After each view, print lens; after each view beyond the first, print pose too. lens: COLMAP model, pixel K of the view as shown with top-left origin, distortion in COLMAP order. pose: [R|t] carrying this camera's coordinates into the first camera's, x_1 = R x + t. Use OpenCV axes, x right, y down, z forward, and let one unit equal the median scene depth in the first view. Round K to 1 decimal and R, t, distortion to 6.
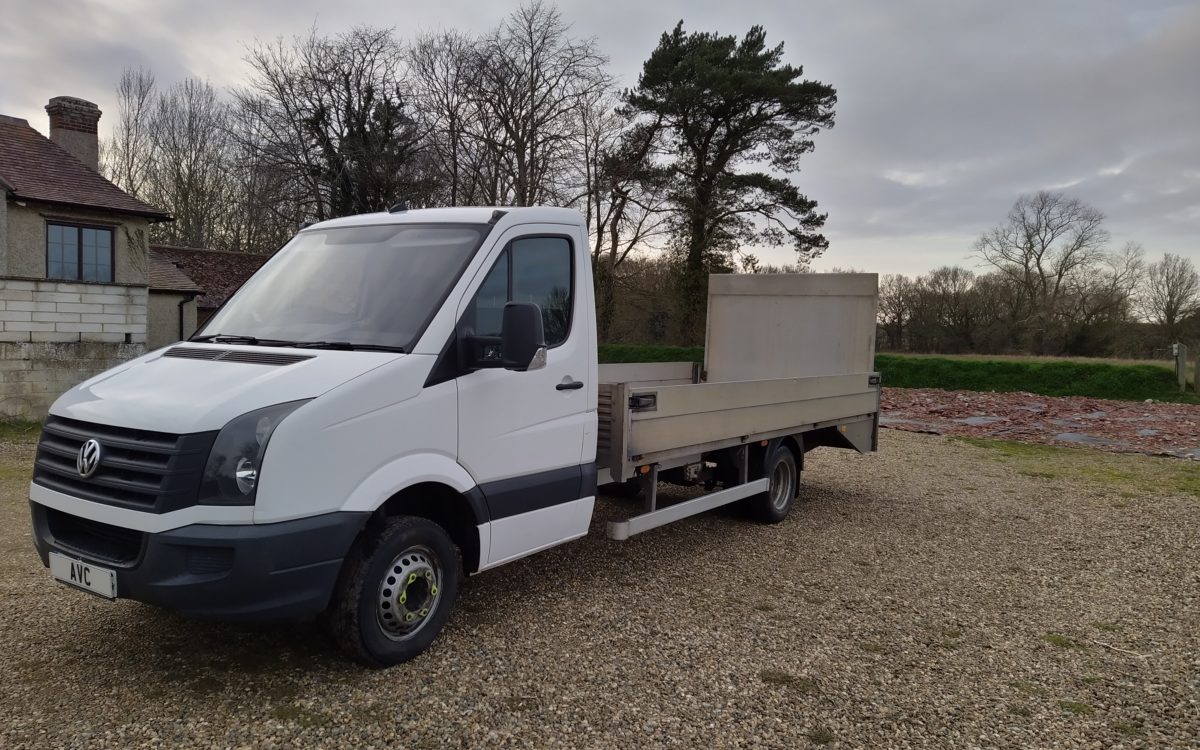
lens RADIAL K [[879.2, 0, 594.9], [0, 879.2, 377.7], [0, 0, 1]] dist [0.134649, -0.170282]
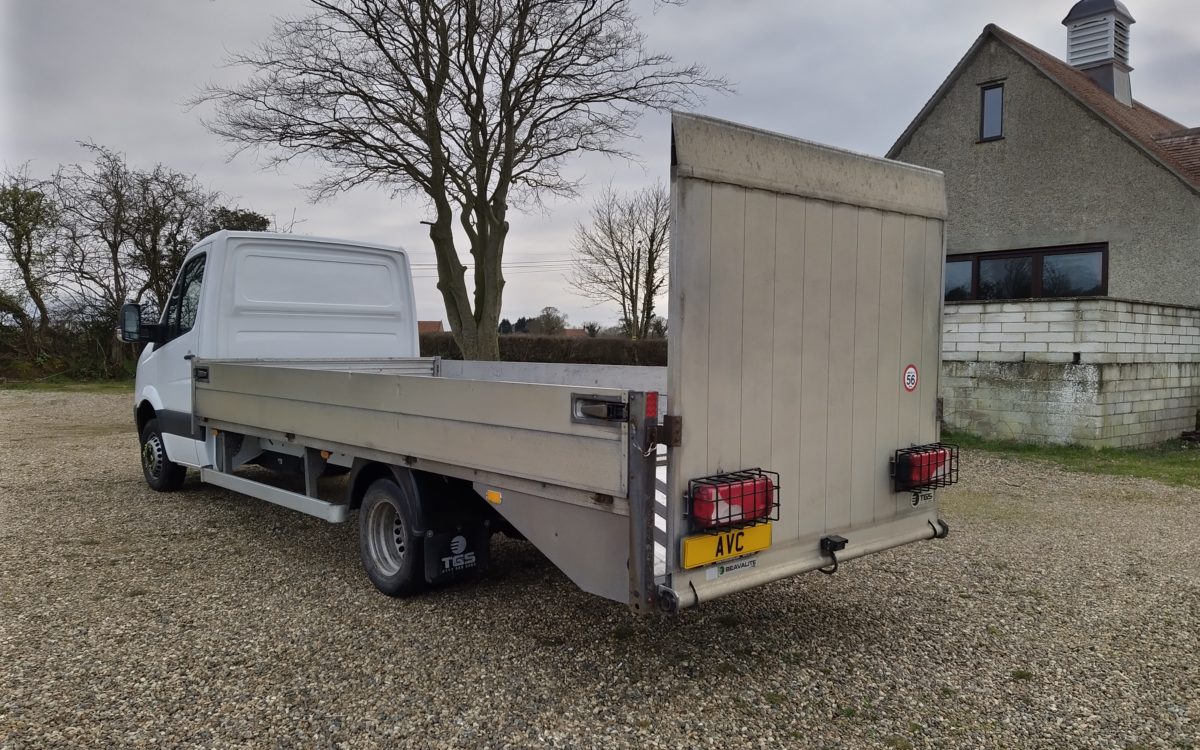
lens RADIAL K [[879.2, 0, 594.9], [0, 879.2, 377.7], [0, 0, 1]] dist [0.134649, -0.170282]
pose [[-0.234020, 0.006590, -0.972210, 0.499862], [-0.067498, 0.997454, 0.023009, -0.013735], [0.969886, 0.071007, -0.232979, 0.797901]]
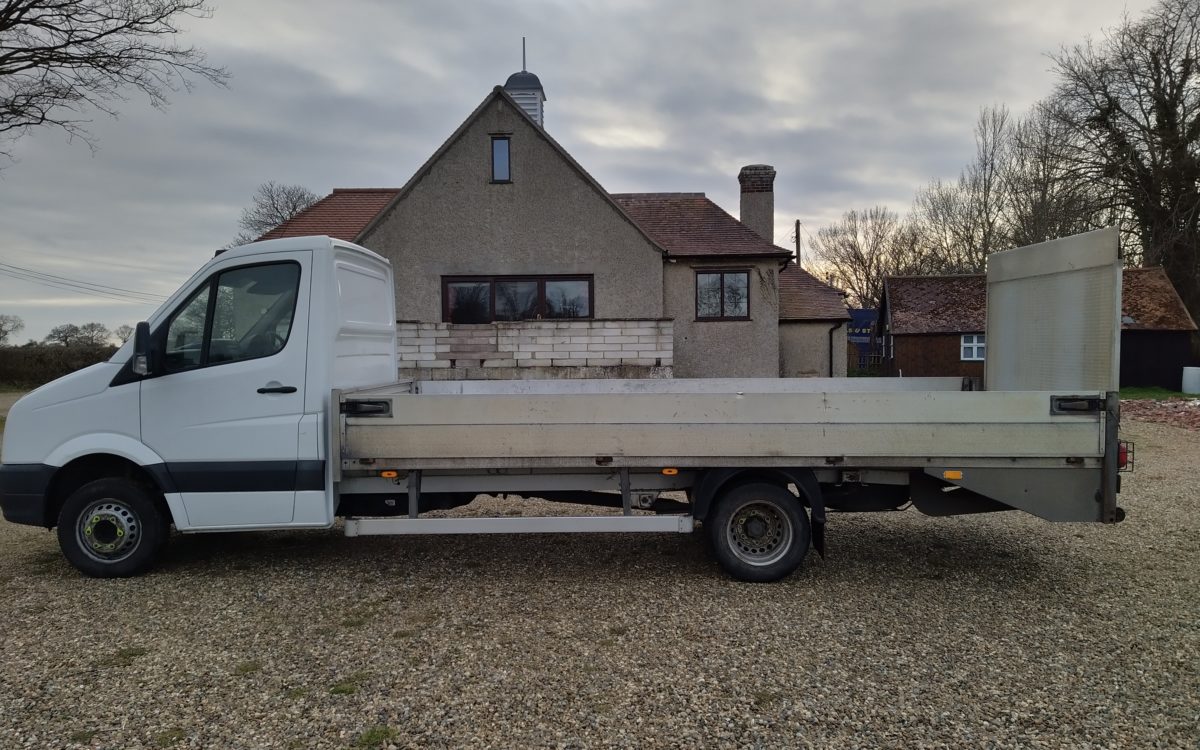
lens RADIAL K [[879.2, 0, 594.9], [0, 879.2, 377.7], [0, 0, 1]] dist [0.134649, -0.170282]
pose [[0.548372, -0.004837, -0.836221, 0.475344], [-0.021019, 0.999588, -0.019566, 0.002998], [0.835971, 0.028306, 0.548044, 0.284792]]
